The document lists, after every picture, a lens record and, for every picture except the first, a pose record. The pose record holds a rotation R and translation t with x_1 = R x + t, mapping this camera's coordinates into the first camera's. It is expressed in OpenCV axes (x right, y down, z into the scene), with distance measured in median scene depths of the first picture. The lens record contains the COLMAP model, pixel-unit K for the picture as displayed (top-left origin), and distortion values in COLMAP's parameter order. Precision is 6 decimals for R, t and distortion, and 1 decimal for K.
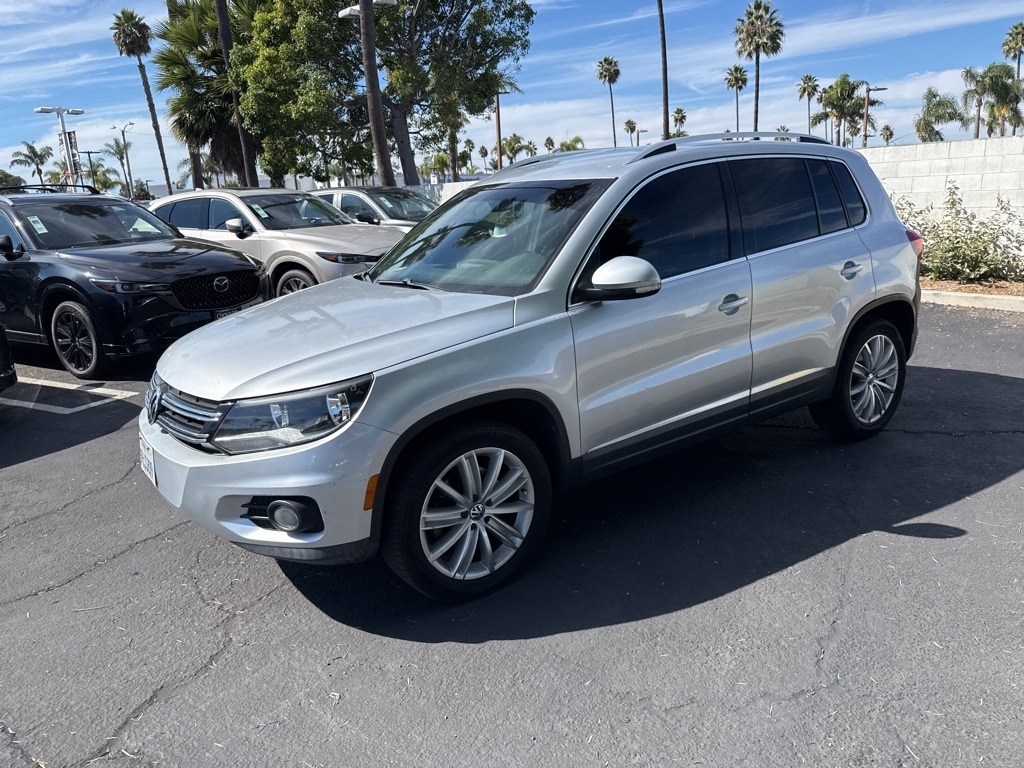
lens RADIAL K [[733.5, 0, 510.2], [0, 733.5, 379.6], [0, 0, 1]] dist [0.012779, -0.019596]
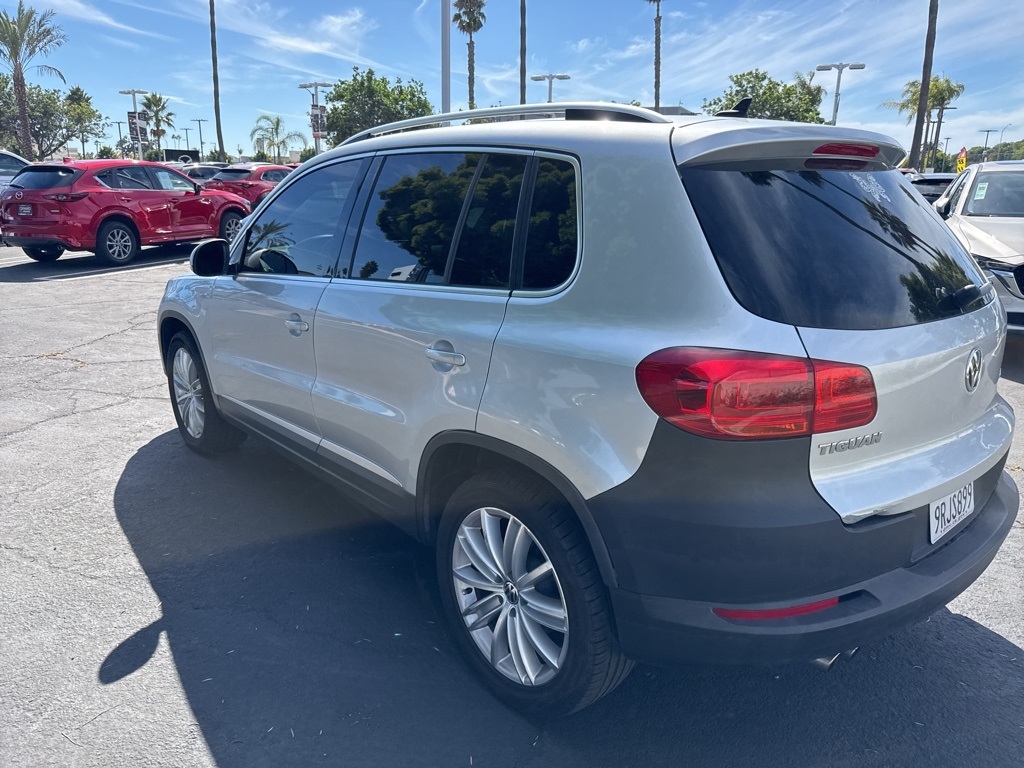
lens RADIAL K [[734.6, 0, 505.7], [0, 734.6, 373.3], [0, 0, 1]] dist [0.010178, -0.015986]
pose [[0.098004, 0.306901, -0.946682, 0.885155], [-0.260269, 0.926058, 0.273271, -0.266645], [0.960549, 0.219611, 0.170634, 0.841783]]
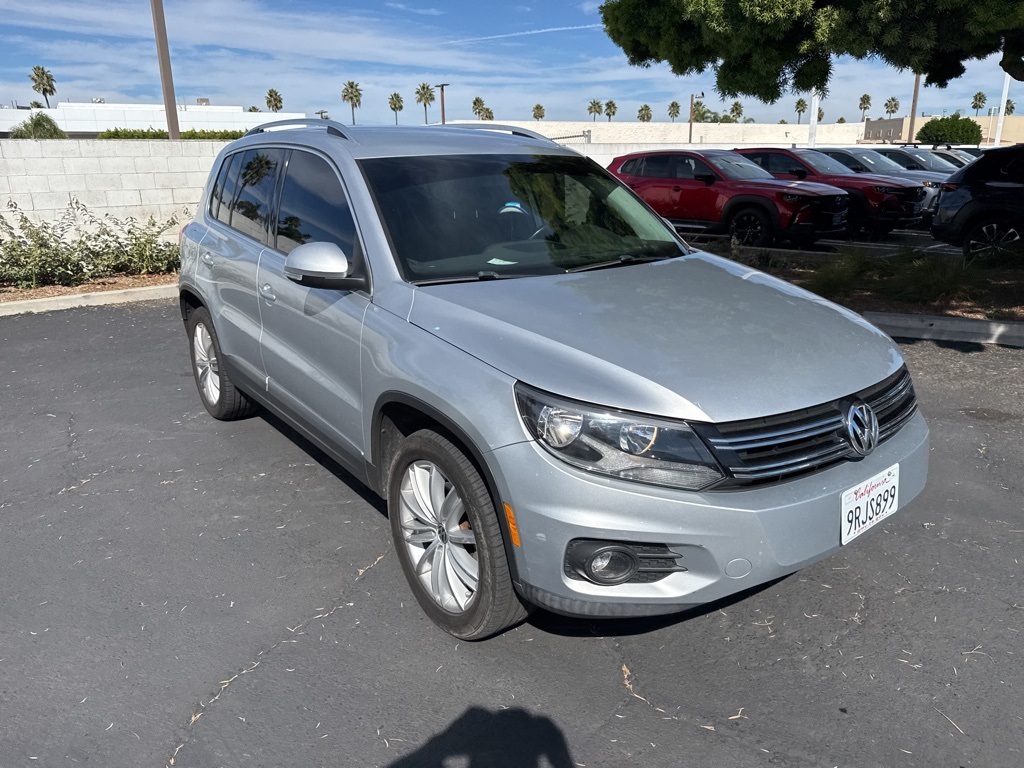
lens RADIAL K [[733.5, 0, 503.8], [0, 733.5, 378.5], [0, 0, 1]] dist [0.012779, -0.019596]
pose [[-0.023152, -0.233312, 0.972126, -0.766684], [0.259654, 0.937614, 0.231213, -0.179507], [-0.965424, 0.257770, 0.038873, 0.846858]]
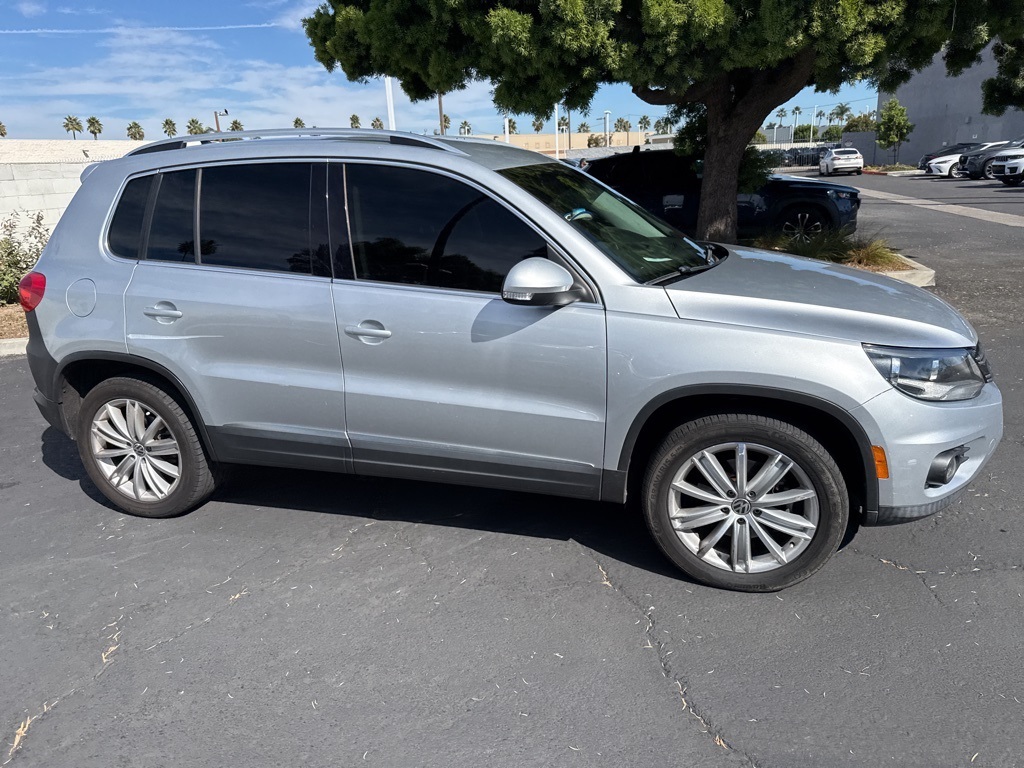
lens RADIAL K [[731.7, 0, 508.8], [0, 731.7, 392.6], [0, 0, 1]] dist [0.016560, -0.024207]
pose [[-0.612444, -0.159316, 0.774293, -0.590269], [0.264584, 0.881678, 0.390690, -0.321979], [-0.744921, 0.444141, -0.497827, 1.343762]]
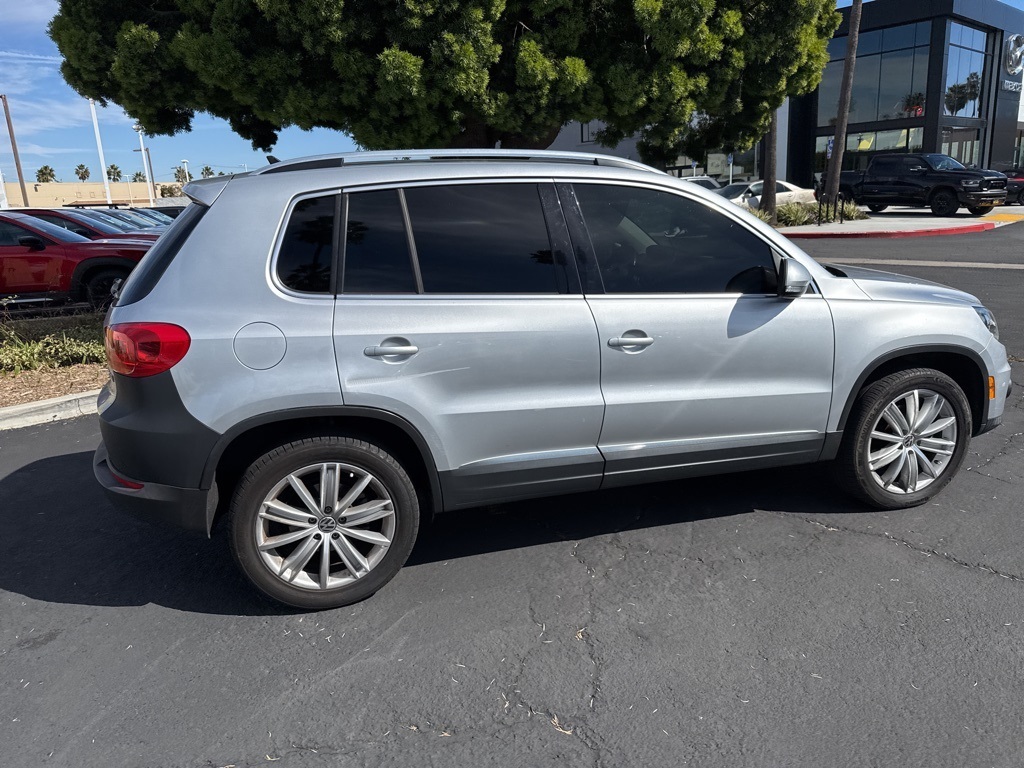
lens RADIAL K [[731.7, 0, 510.0], [0, 731.7, 371.8], [0, 0, 1]] dist [0.016560, -0.024207]
pose [[-0.937020, 0.012208, 0.349063, -0.130827], [0.172339, 0.885421, 0.431657, -0.433121], [-0.303798, 0.464629, -0.831761, 1.694042]]
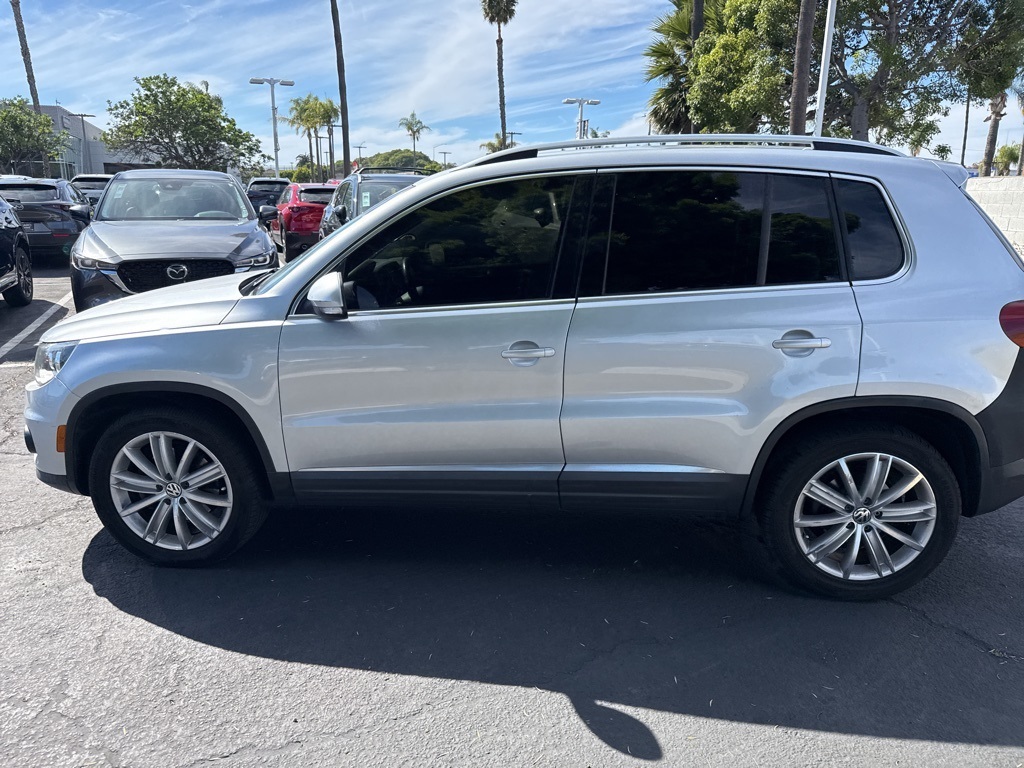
lens RADIAL K [[733.5, 0, 508.4], [0, 733.5, 385.5], [0, 0, 1]] dist [0.012779, -0.019596]
pose [[0.767884, 0.218633, -0.602125, 0.592750], [-0.204741, 0.974416, 0.092710, -0.105185], [0.606989, 0.052089, 0.793001, 0.272510]]
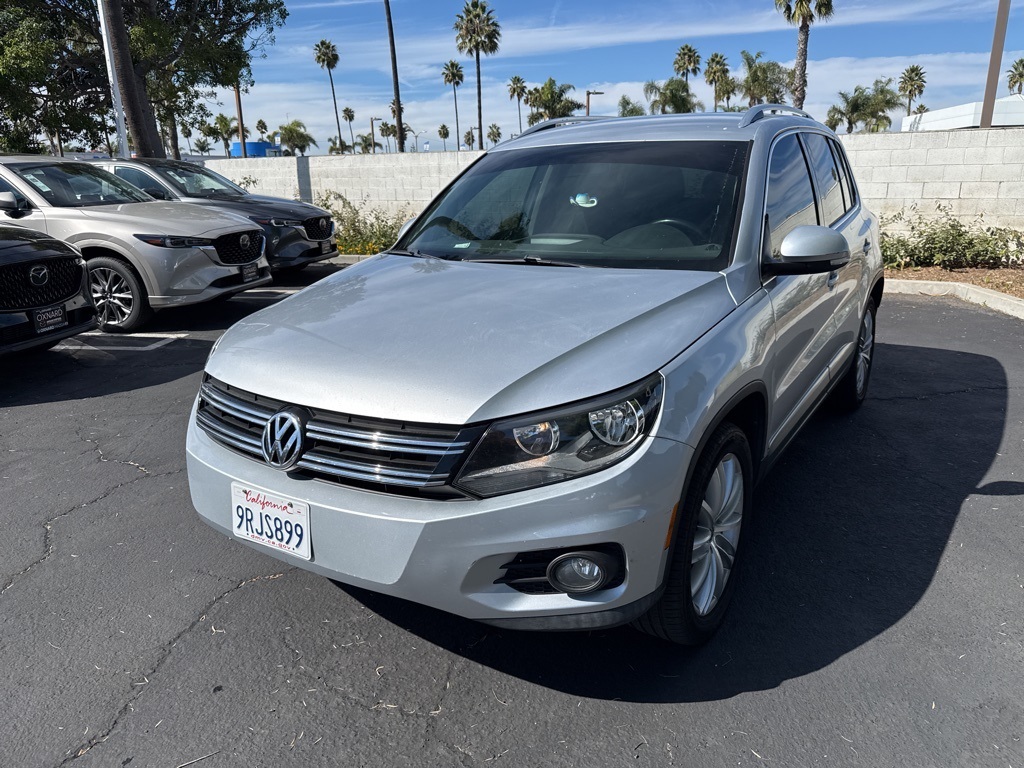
lens RADIAL K [[733.5, 0, 511.4], [0, 733.5, 381.9], [0, 0, 1]] dist [0.012779, -0.019596]
pose [[0.931291, -0.067478, 0.357971, -0.340857], [0.062229, 0.997719, 0.026178, -0.015481], [-0.358921, -0.002103, 0.933366, 0.187361]]
